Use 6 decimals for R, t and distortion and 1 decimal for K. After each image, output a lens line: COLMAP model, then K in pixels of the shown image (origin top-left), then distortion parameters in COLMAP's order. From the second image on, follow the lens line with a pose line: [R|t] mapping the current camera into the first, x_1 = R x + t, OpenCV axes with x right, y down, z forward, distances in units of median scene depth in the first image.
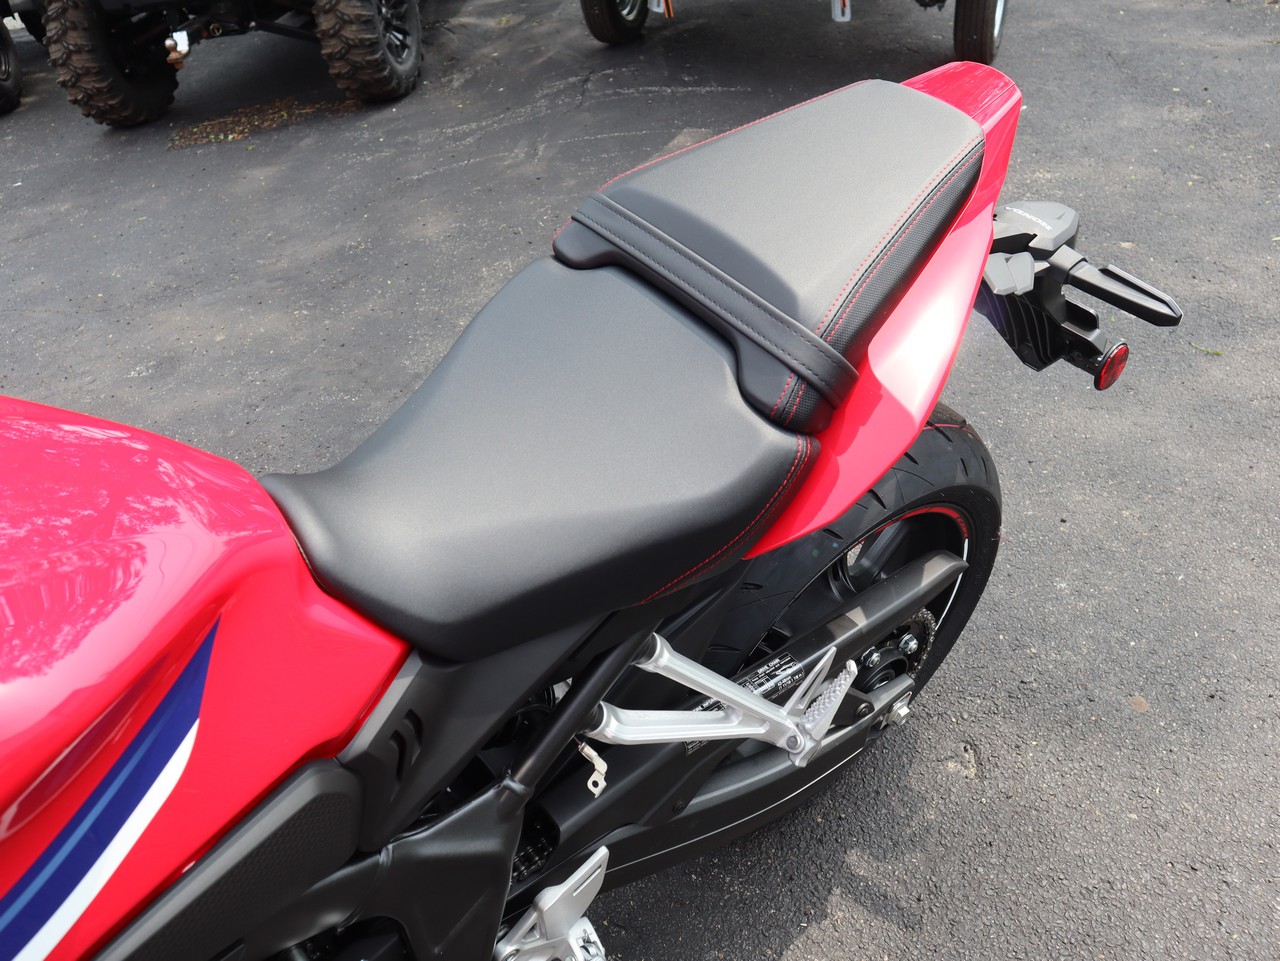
lens RADIAL K [[1137.8, 0, 668.9], [0, 1137.8, 466.6], [0, 0, 1]] dist [-0.091321, 0.067180]
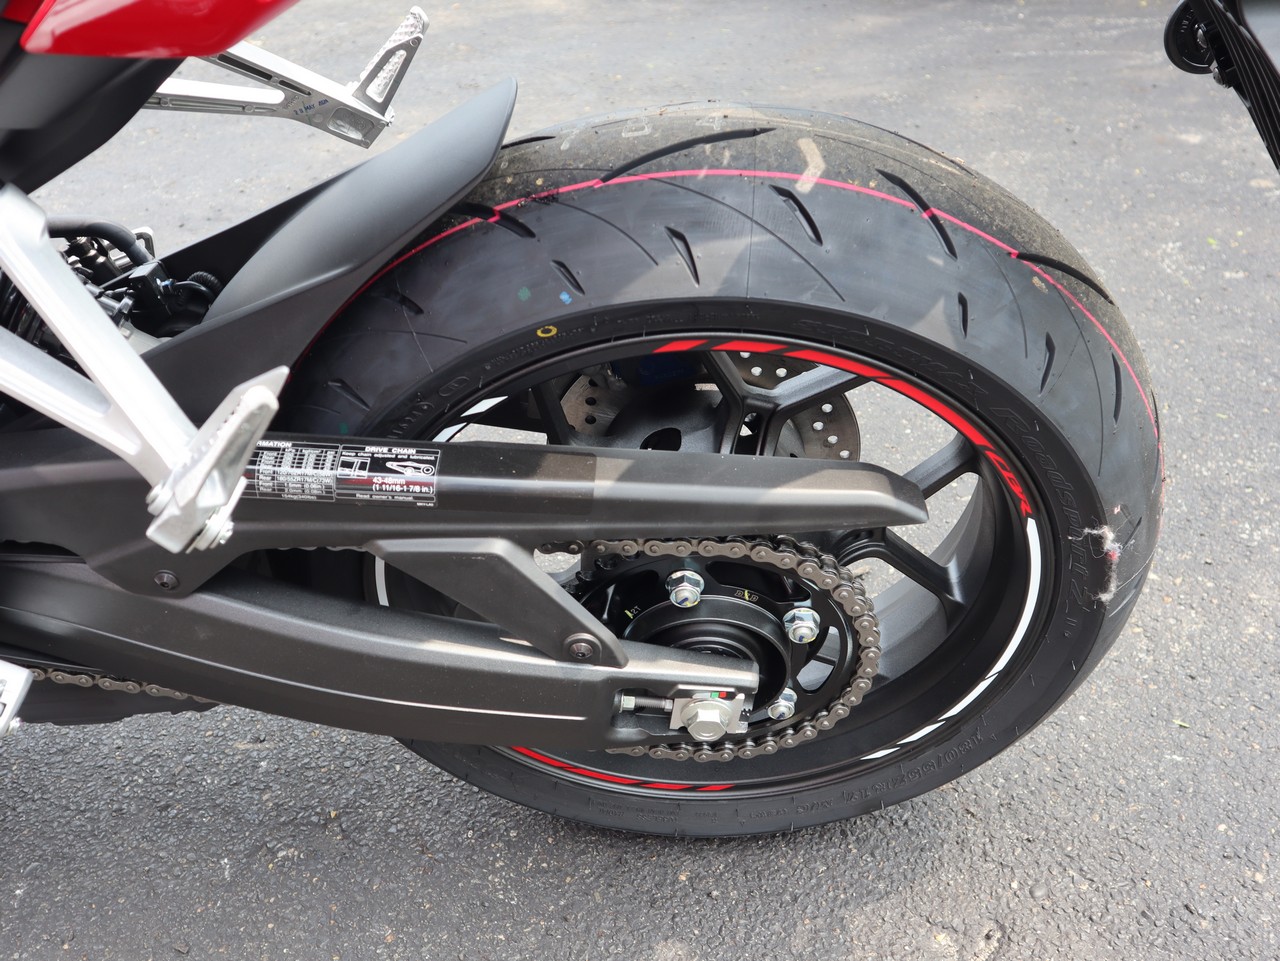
lens RADIAL K [[1270.5, 0, 638.0], [0, 1270.5, 487.5], [0, 0, 1]] dist [-0.033452, 0.000000]
pose [[0.758409, 0.400468, -0.514239, 0.398420], [-0.397183, 0.909523, 0.122527, 0.048611], [0.516781, 0.111322, 0.848849, 0.396649]]
